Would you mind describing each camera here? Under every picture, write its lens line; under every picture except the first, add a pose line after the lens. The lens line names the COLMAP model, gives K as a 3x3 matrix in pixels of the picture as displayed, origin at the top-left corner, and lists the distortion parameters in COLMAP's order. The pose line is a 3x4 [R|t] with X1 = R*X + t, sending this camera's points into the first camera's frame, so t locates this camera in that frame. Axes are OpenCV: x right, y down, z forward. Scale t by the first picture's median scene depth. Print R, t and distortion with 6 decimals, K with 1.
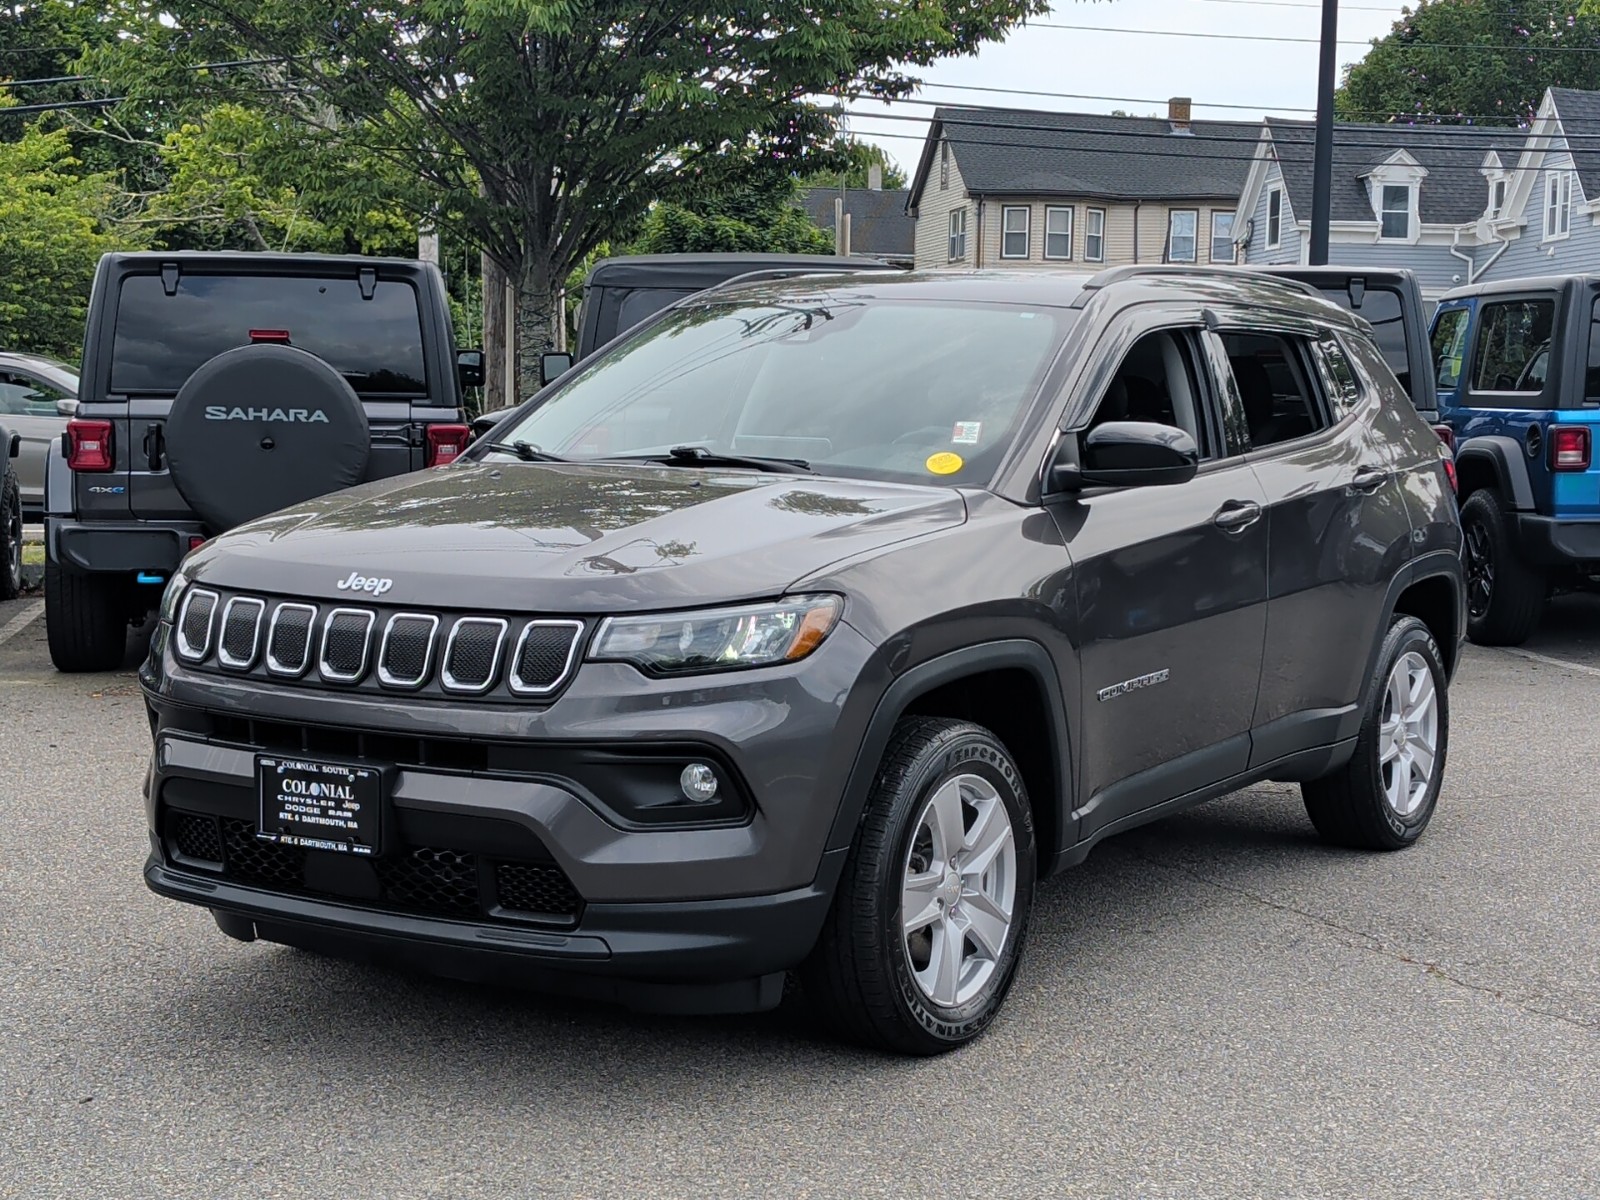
lens RADIAL K [[2558.9, 0, 860.3], [0, 2558.9, 601.9], [0, 0, 1]] dist [0.181550, -0.775653]
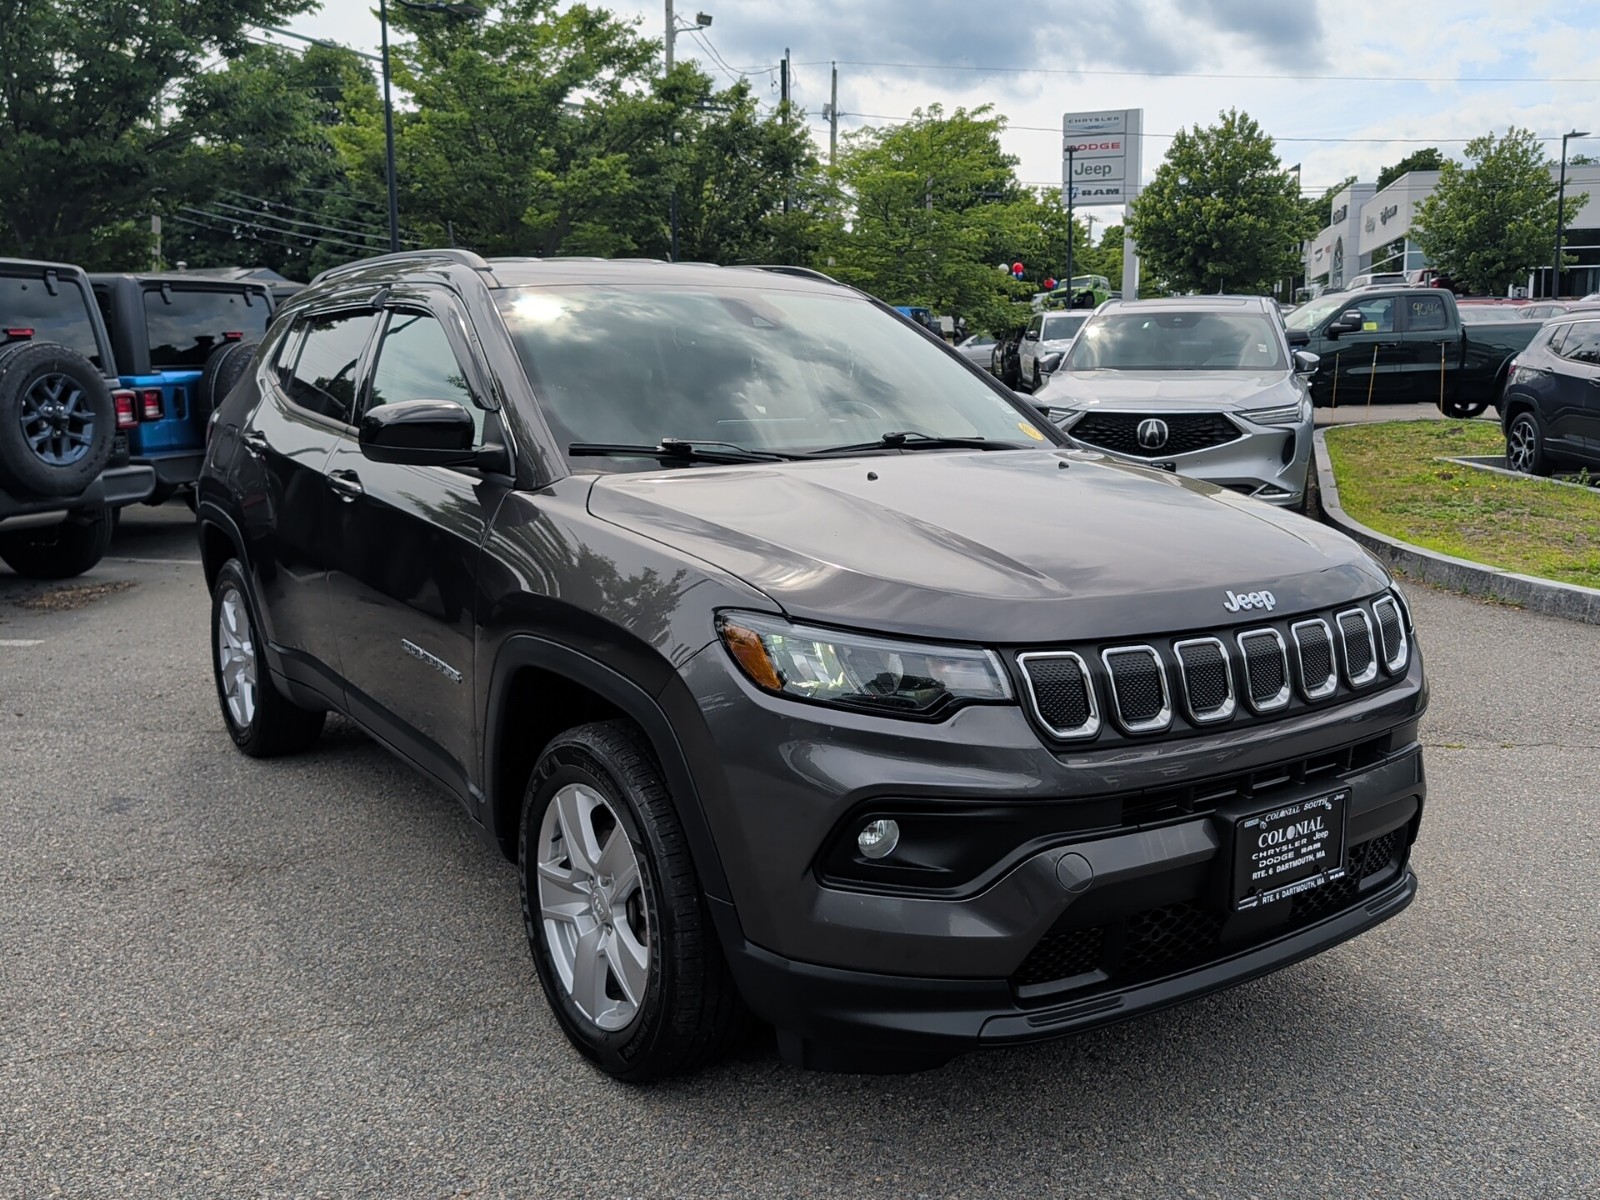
lens RADIAL K [[1418.7, 0, 821.9], [0, 1418.7, 612.1], [0, 0, 1]] dist [0.004498, -0.015062]
pose [[0.384011, -0.175163, 0.906561, -0.531144], [0.083413, 0.984407, 0.154871, -0.070227], [-0.919553, 0.016147, 0.392634, 0.711903]]
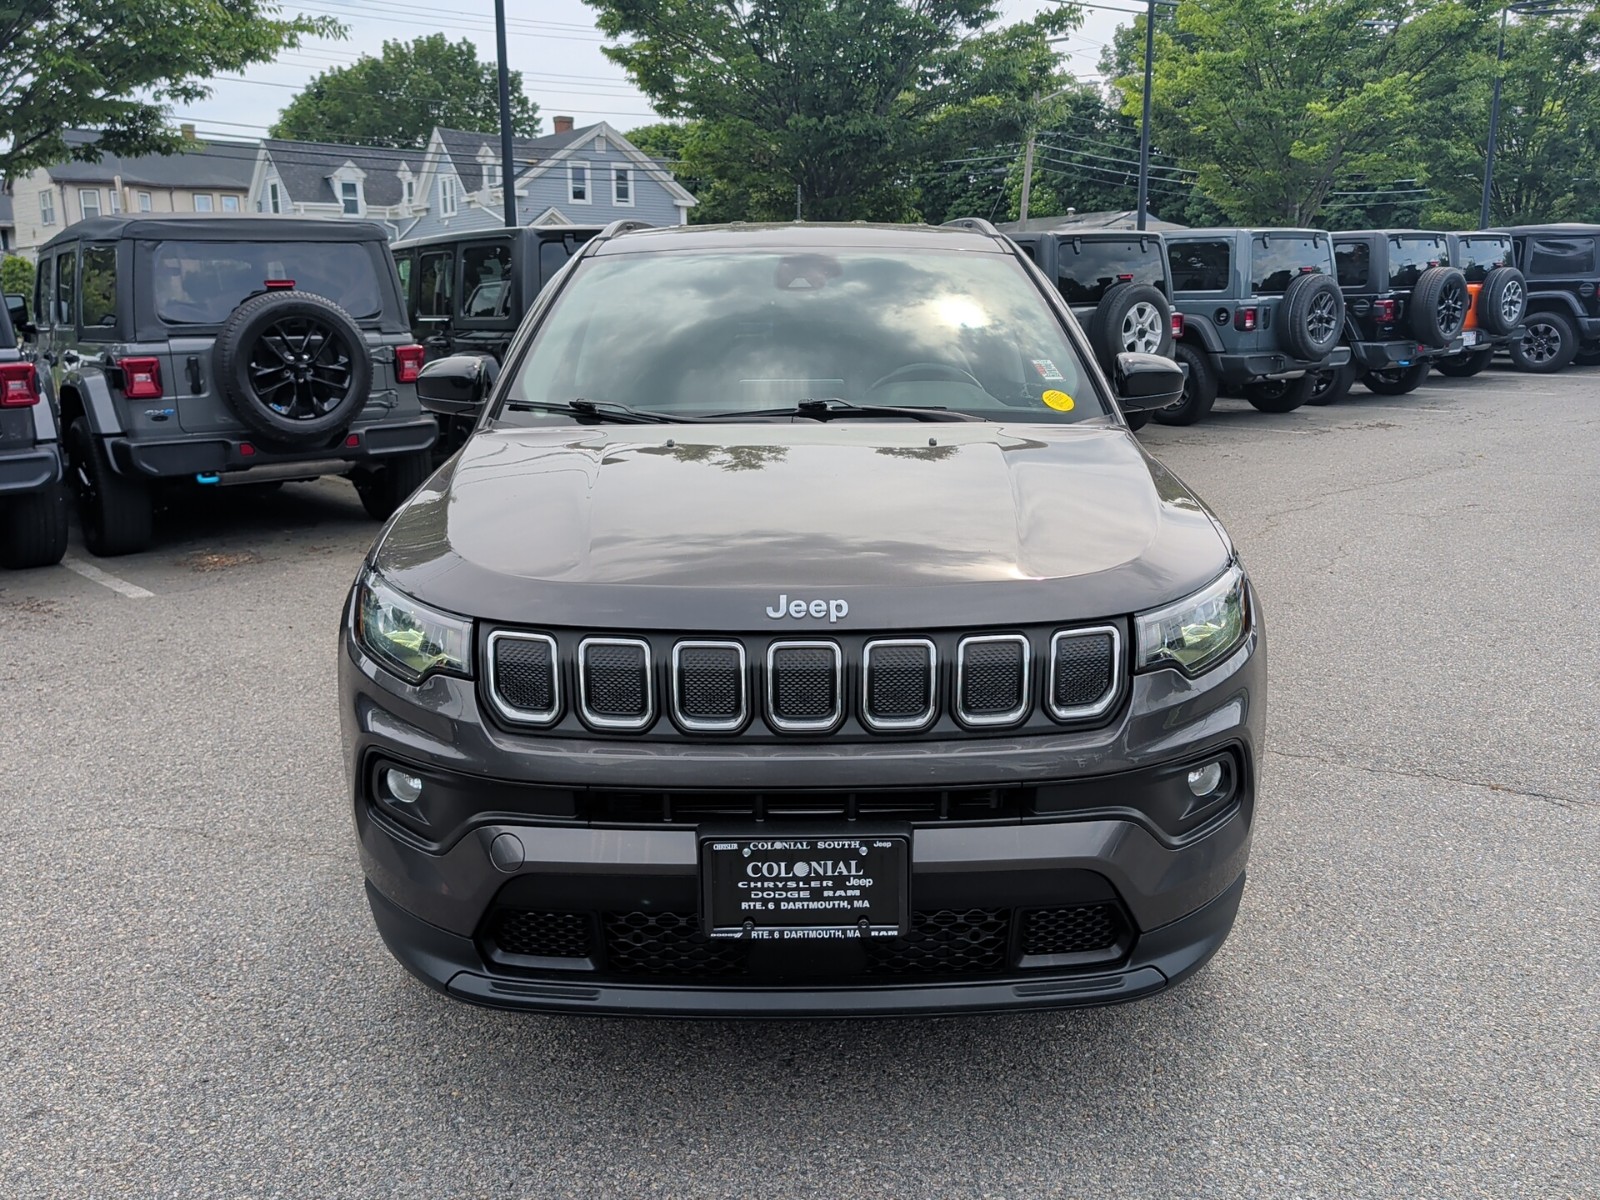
lens RADIAL K [[1353.7, 0, 813.1], [0, 1353.7, 596.7], [0, 0, 1]] dist [0.007972, -0.007468]
pose [[0.843481, -0.136822, 0.519442, -0.311561], [0.066494, 0.986174, 0.151786, -0.056819], [-0.533028, -0.093489, 0.840917, 0.483473]]
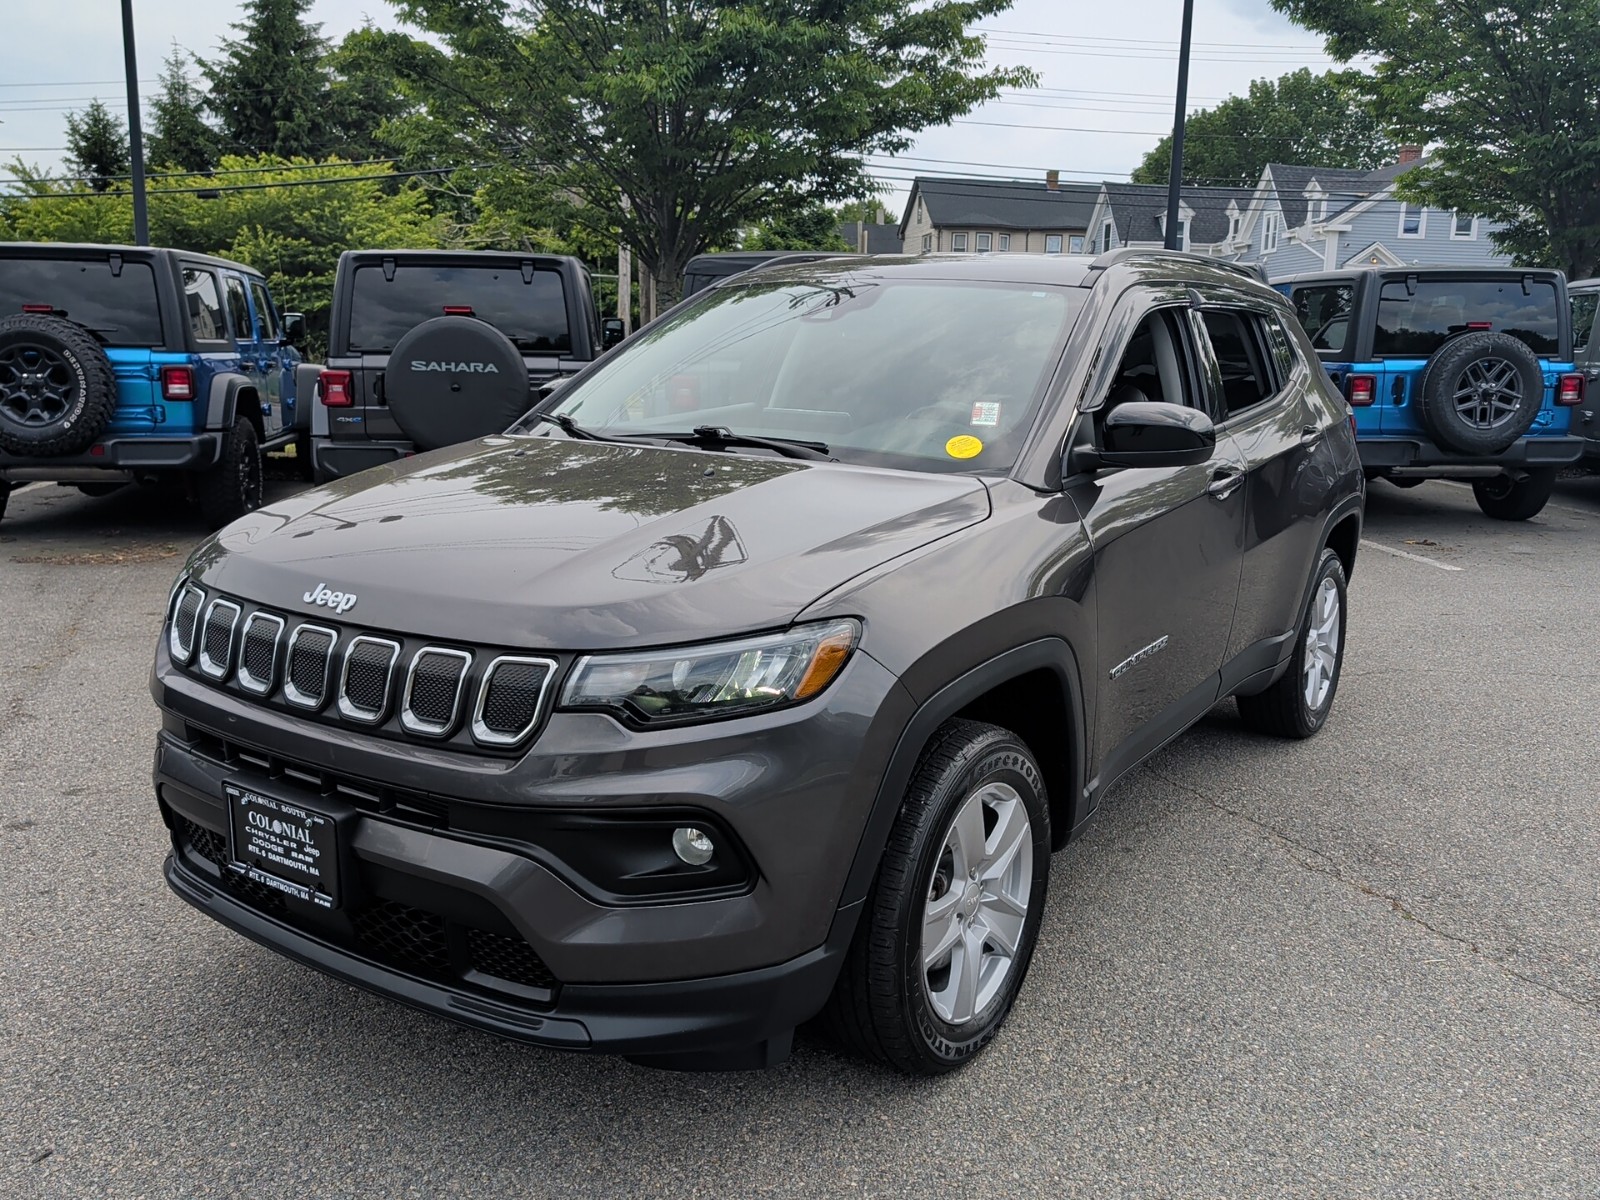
lens RADIAL K [[1346.8, 0, 821.9], [0, 1346.8, 609.7], [0, 0, 1]] dist [0.008067, -0.006518]
pose [[0.999363, 0.009260, -0.034465, -0.003246], [-0.005140, 0.993027, 0.117777, -0.044912], [0.035315, -0.117525, 0.992442, 0.406097]]
